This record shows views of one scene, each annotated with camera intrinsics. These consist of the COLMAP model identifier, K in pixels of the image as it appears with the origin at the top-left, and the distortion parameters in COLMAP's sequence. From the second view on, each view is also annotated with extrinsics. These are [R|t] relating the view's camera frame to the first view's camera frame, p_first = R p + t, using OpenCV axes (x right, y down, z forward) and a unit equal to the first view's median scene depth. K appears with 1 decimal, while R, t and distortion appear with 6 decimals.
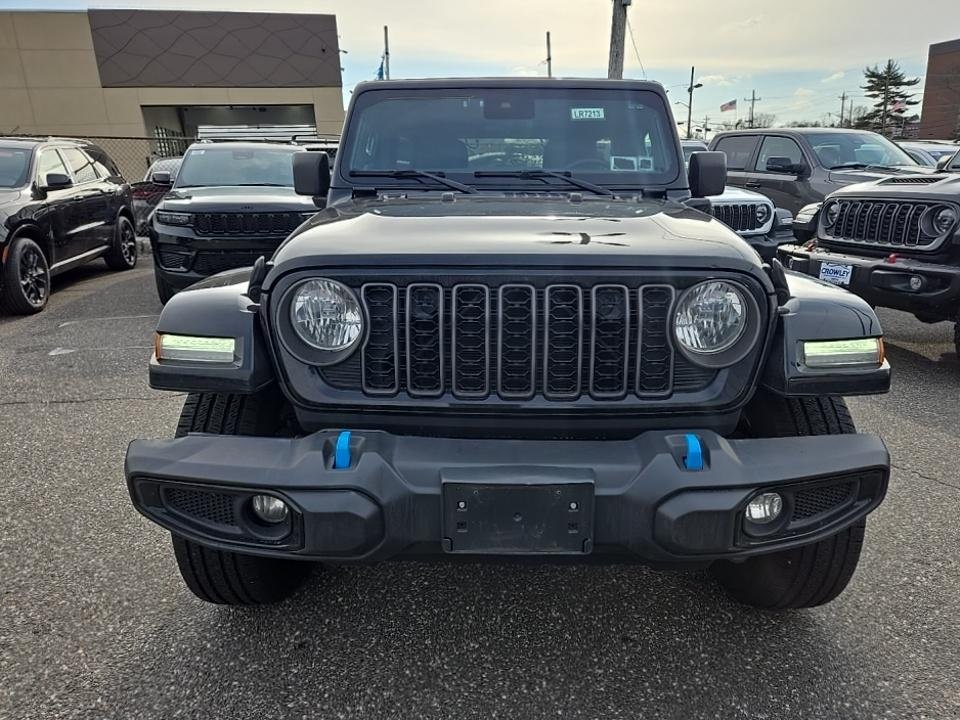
lens RADIAL K [[640.4, 0, 486.6], [0, 640.4, 357.6], [0, 0, 1]] dist [0.024846, -0.020440]
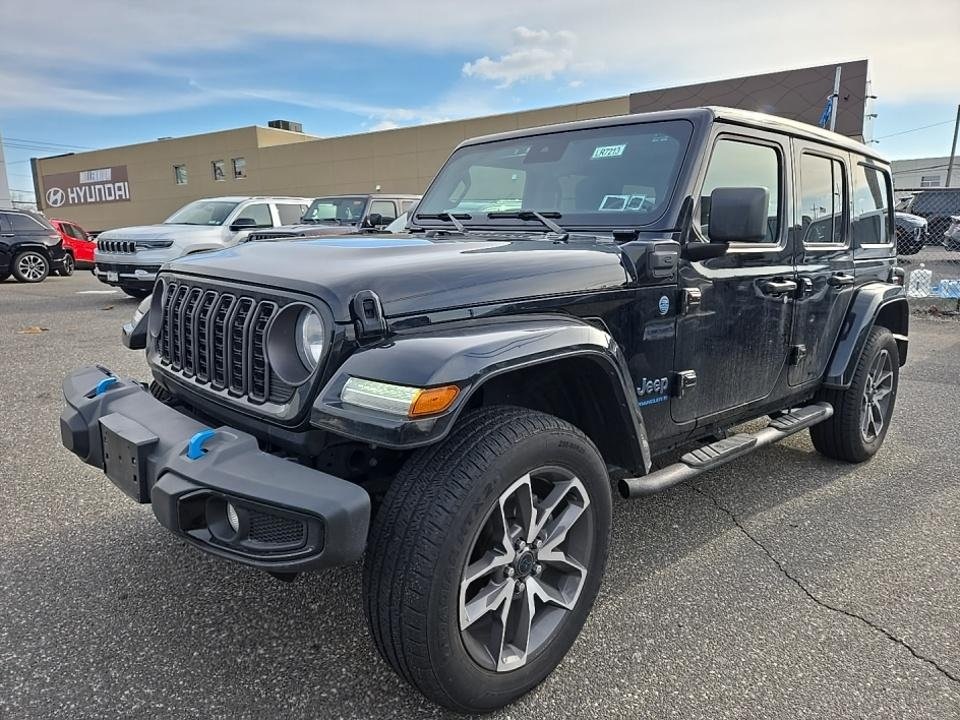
lens RADIAL K [[640.4, 0, 482.5], [0, 640.4, 355.4], [0, 0, 1]] dist [0.024846, -0.020440]
pose [[0.715460, 0.140768, -0.684326, 0.728545], [-0.198610, 0.980060, -0.006045, -0.049162], [0.669830, 0.140239, 0.729151, 0.246597]]
